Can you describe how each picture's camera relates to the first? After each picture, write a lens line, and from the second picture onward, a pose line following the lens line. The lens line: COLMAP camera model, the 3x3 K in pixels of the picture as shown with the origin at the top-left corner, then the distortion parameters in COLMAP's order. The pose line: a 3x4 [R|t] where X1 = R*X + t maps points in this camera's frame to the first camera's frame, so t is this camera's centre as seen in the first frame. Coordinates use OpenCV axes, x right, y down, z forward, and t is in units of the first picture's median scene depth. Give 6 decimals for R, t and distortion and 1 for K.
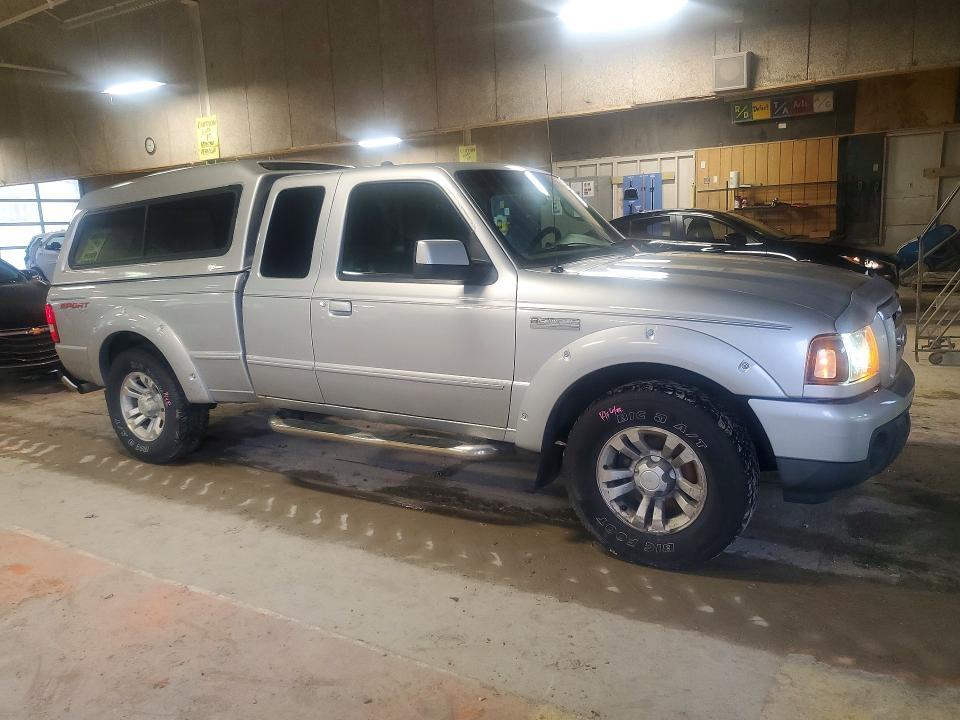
lens RADIAL K [[830.4, 0, 480.0], [0, 830.4, 360.0], [0, 0, 1]] dist [0.006575, 0.003784]
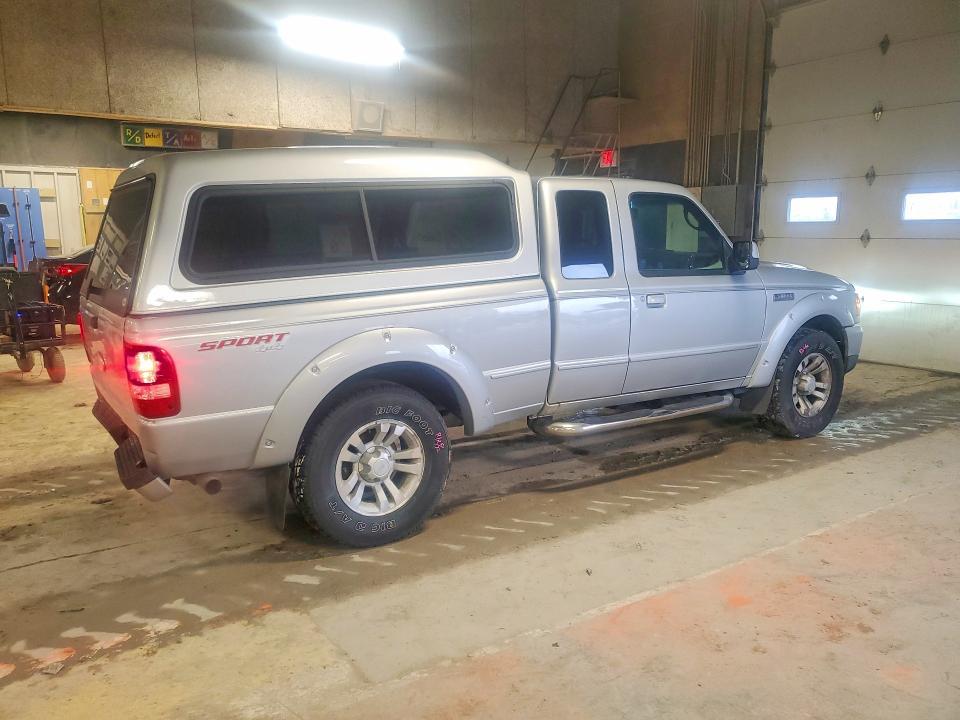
lens RADIAL K [[792.9, 0, 483.1], [0, 792.9, 364.7], [0, 0, 1]] dist [-0.001537, 0.006800]
pose [[0.359712, -0.109598, 0.926605, -1.082429], [0.140455, 0.988122, 0.062349, -0.067857], [-0.922432, 0.107718, 0.370832, 0.706137]]
